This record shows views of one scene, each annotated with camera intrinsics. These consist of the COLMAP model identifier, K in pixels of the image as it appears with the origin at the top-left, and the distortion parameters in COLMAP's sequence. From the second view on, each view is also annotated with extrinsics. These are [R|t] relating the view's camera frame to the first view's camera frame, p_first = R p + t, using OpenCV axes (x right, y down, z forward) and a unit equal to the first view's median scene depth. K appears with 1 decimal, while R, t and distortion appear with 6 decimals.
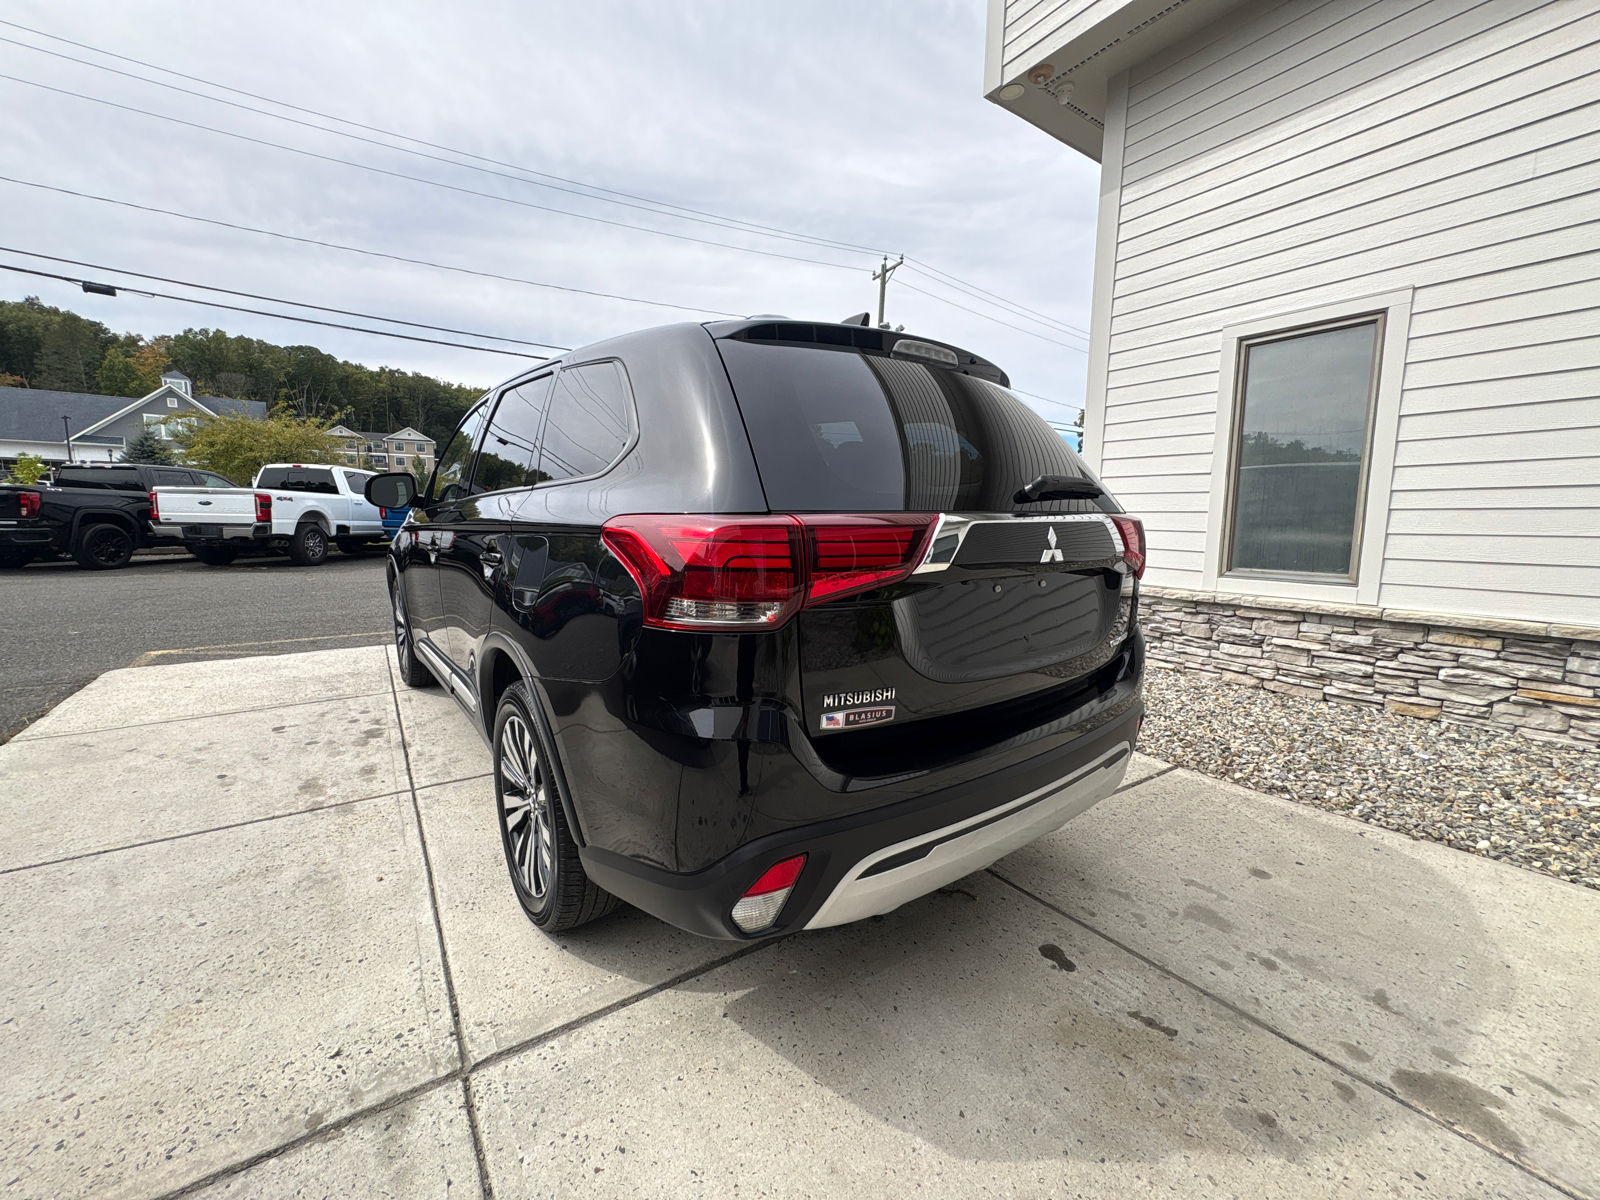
lens RADIAL K [[635.4, 0, 797.3], [0, 635.4, 599.6], [0, 0, 1]] dist [-0.000063, 0.000065]
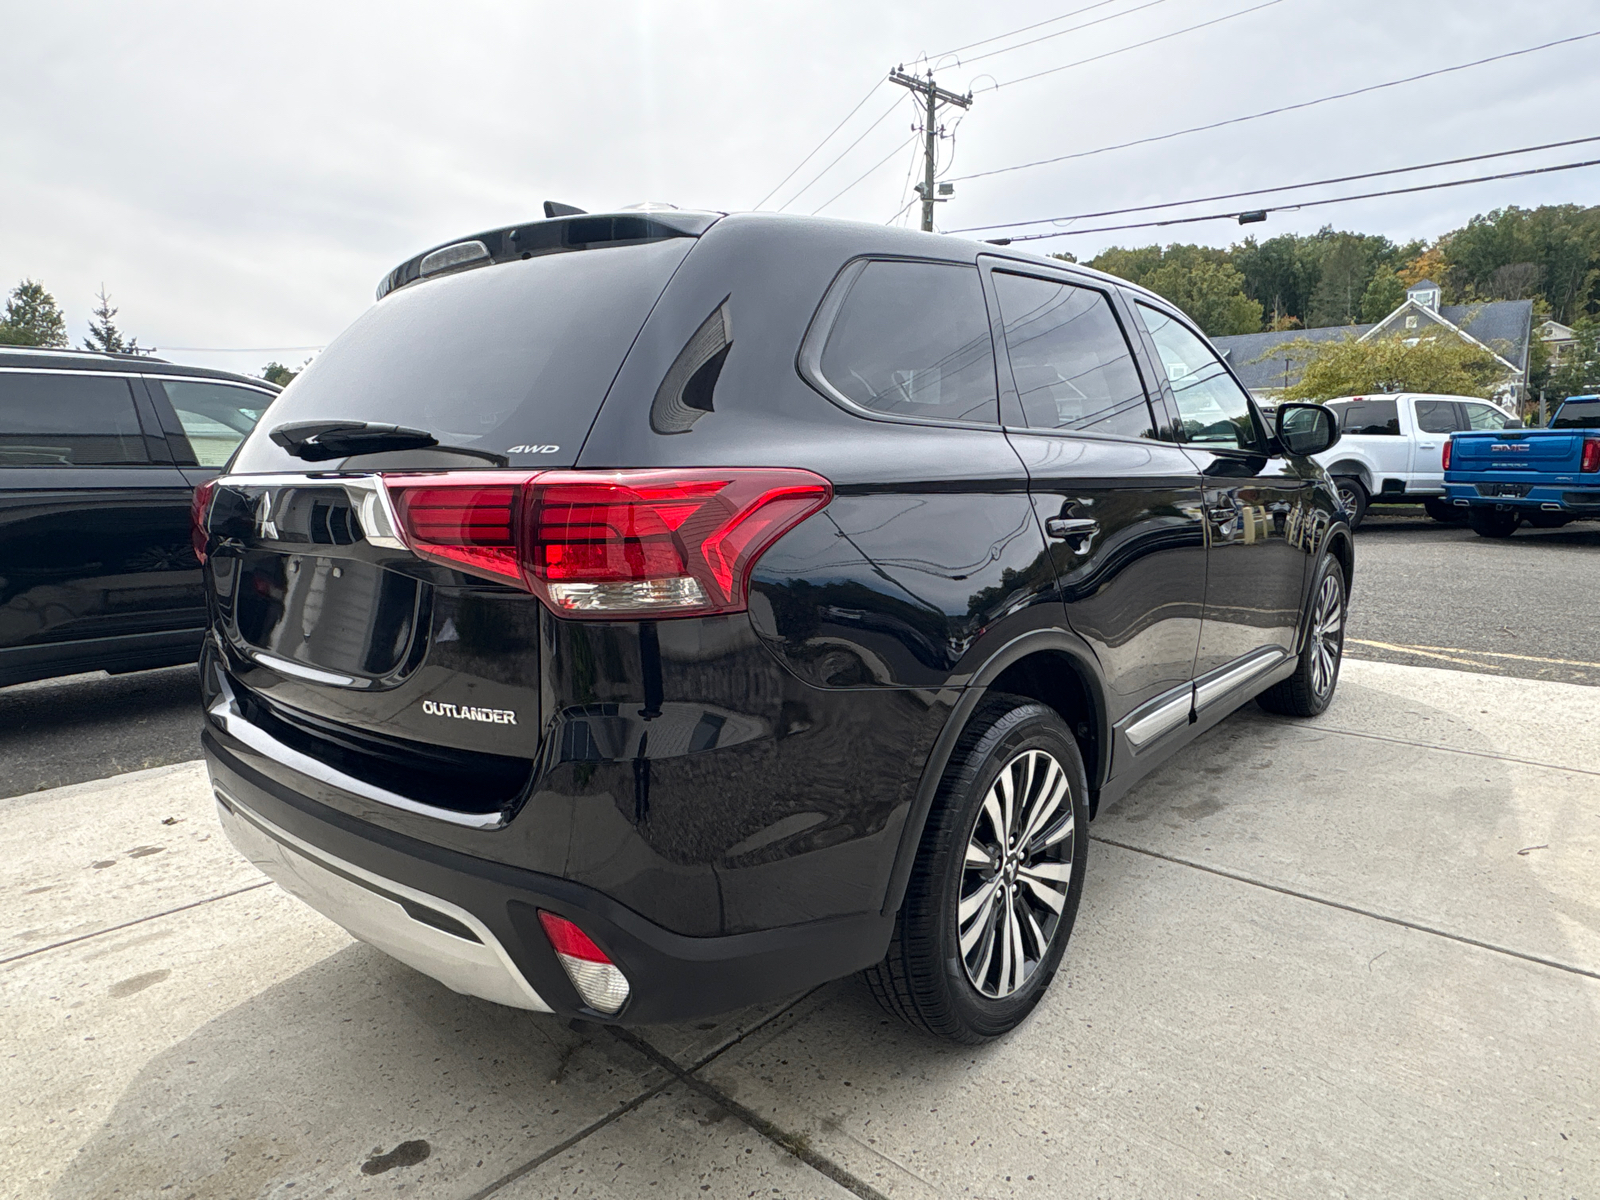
lens RADIAL K [[950.1, 0, 800.0], [0, 950.1, 600.0], [0, 0, 1]] dist [0.001004, 0.000457]
pose [[0.212796, 0.125268, -0.969034, 0.966958], [-0.114419, 0.988119, 0.102609, -0.103342], [0.970374, 0.089041, 0.224601, 0.799698]]
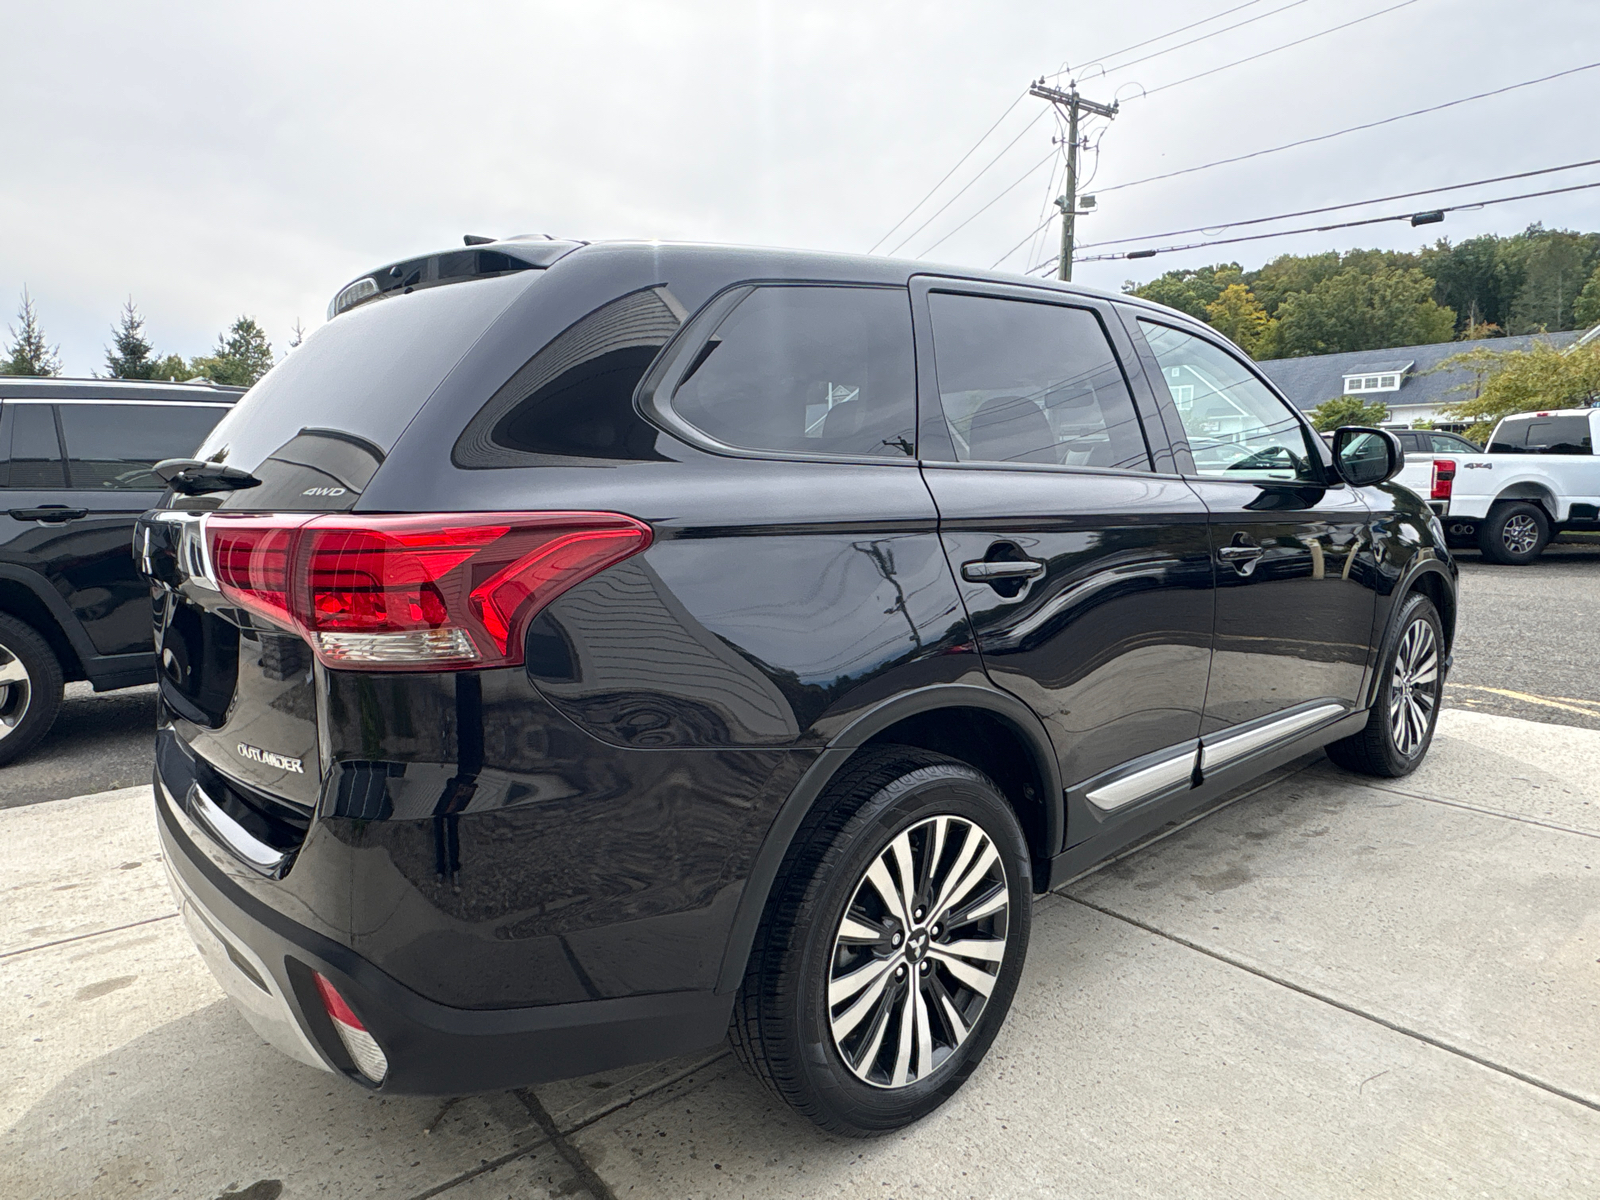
lens RADIAL K [[950.1, 0, 800.0], [0, 950.1, 600.0], [0, 0, 1]] dist [0.001004, 0.000457]
pose [[0.062728, 0.109897, -0.991962, 0.945988], [-0.121858, 0.987326, 0.101678, -0.142906], [0.990563, 0.114501, 0.075325, 1.000673]]
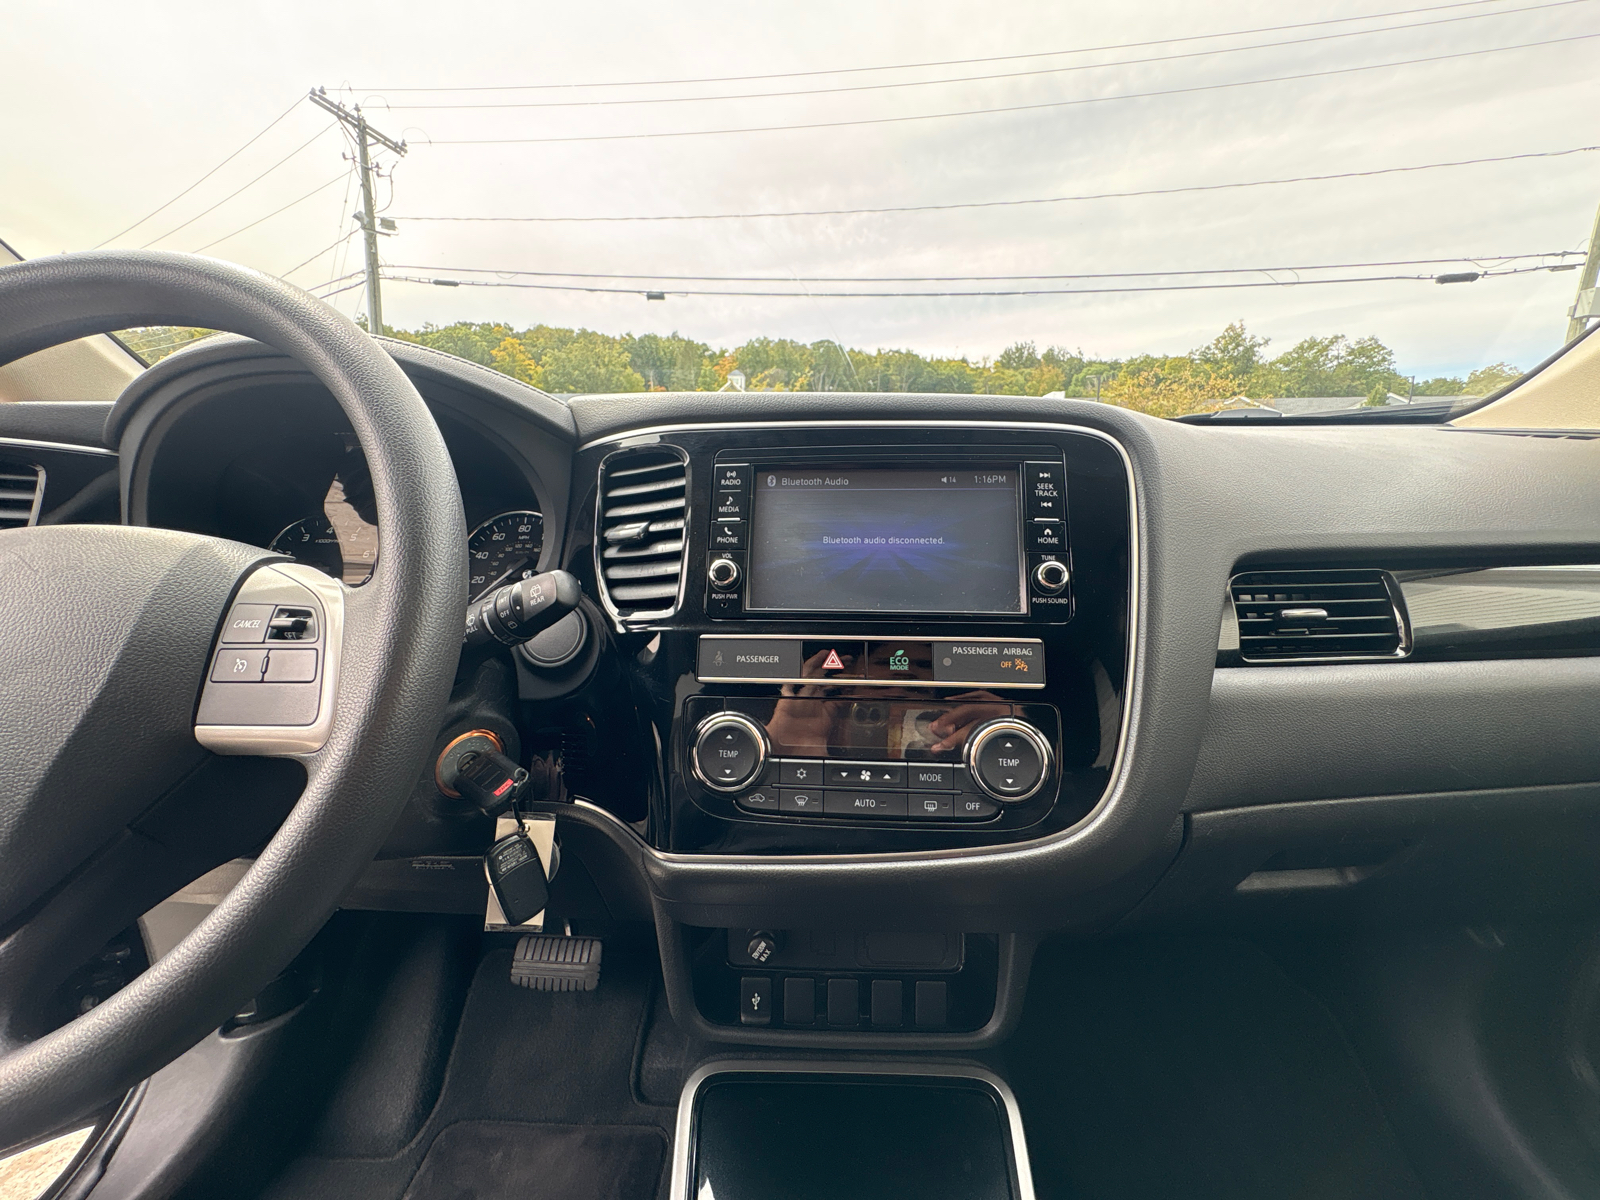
lens RADIAL K [[640.2, 0, 796.8], [0, 640.2, 595.1], [0, 0, 1]] dist [-0.001572, 0.000433]
pose [[0.774886, 0.106292, -0.623100, -0.435731], [-0.076970, 0.994292, 0.073892, -0.204618], [0.627397, -0.009298, 0.778644, 1.411891]]
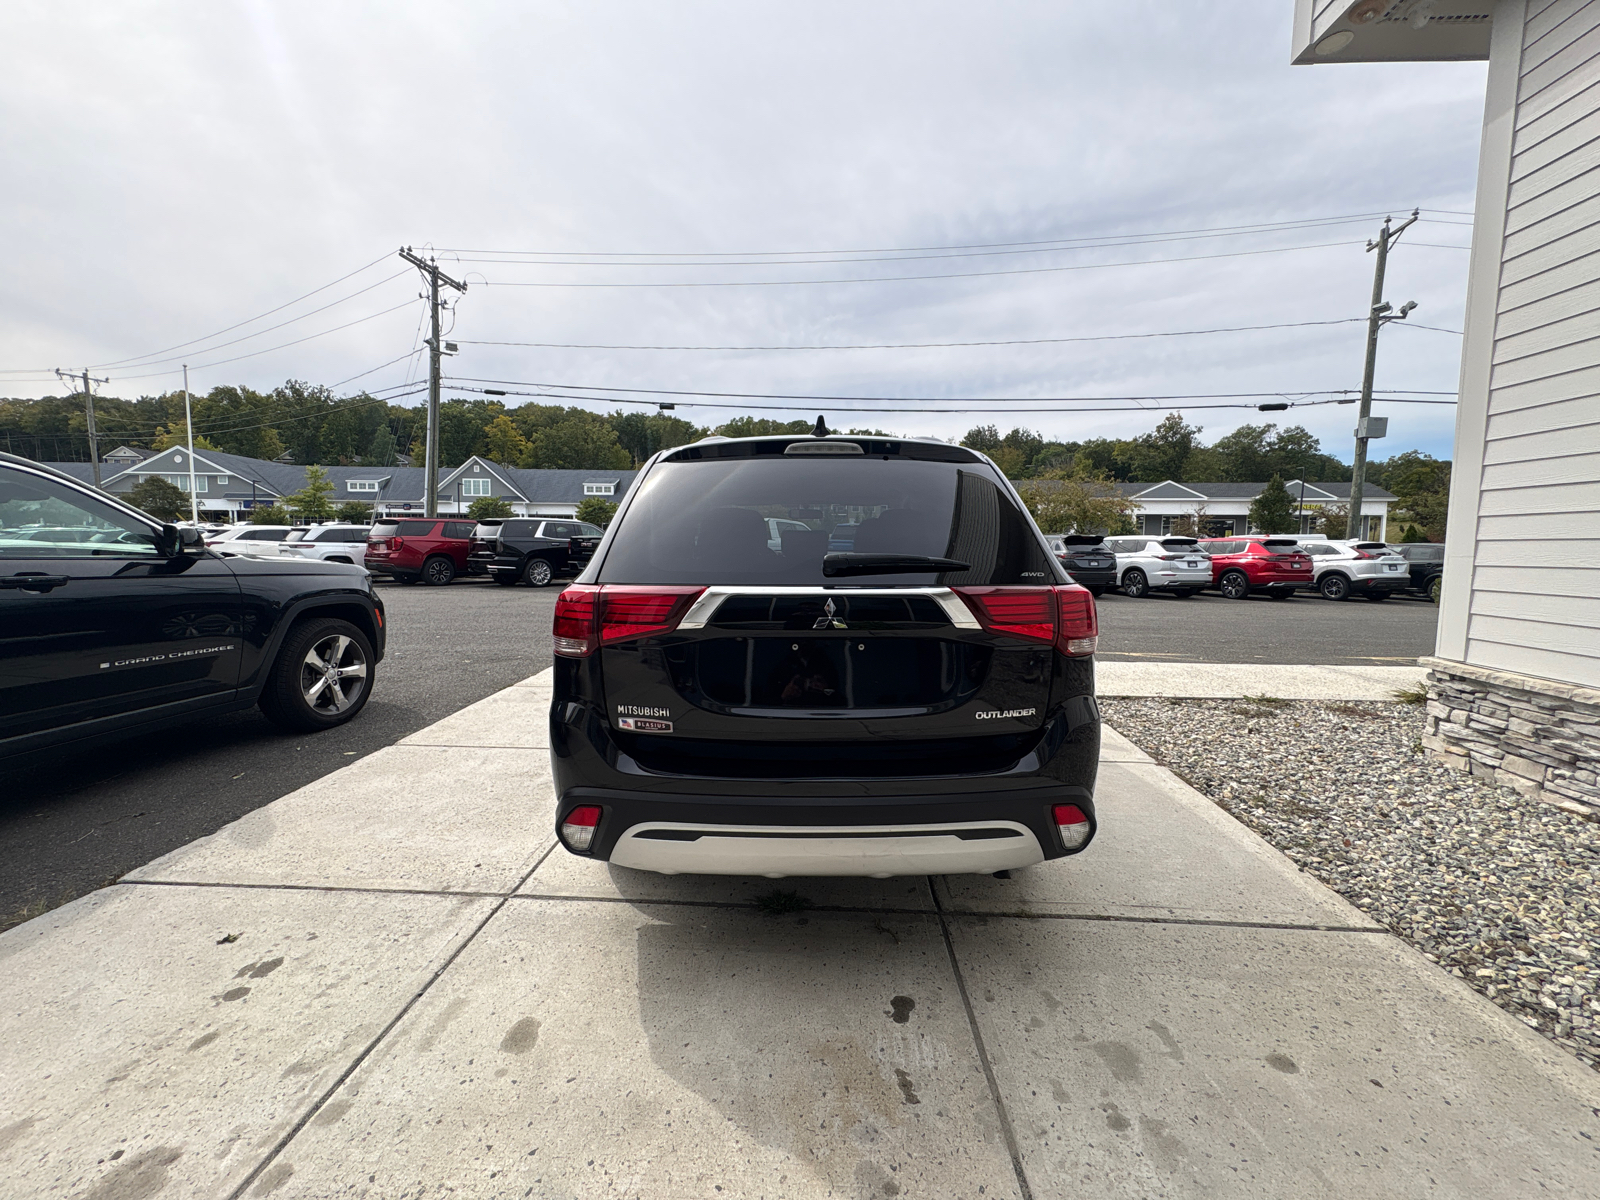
lens RADIAL K [[635.1, 0, 798.6], [0, 635.1, 599.1], [0, 0, 1]] dist [0.000937, -0.000331]
pose [[0.798666, 0.046127, -0.600005, 0.614231], [-0.080484, 0.996288, -0.030541, -0.042395], [0.596369, 0.072683, 0.799413, 0.013540]]
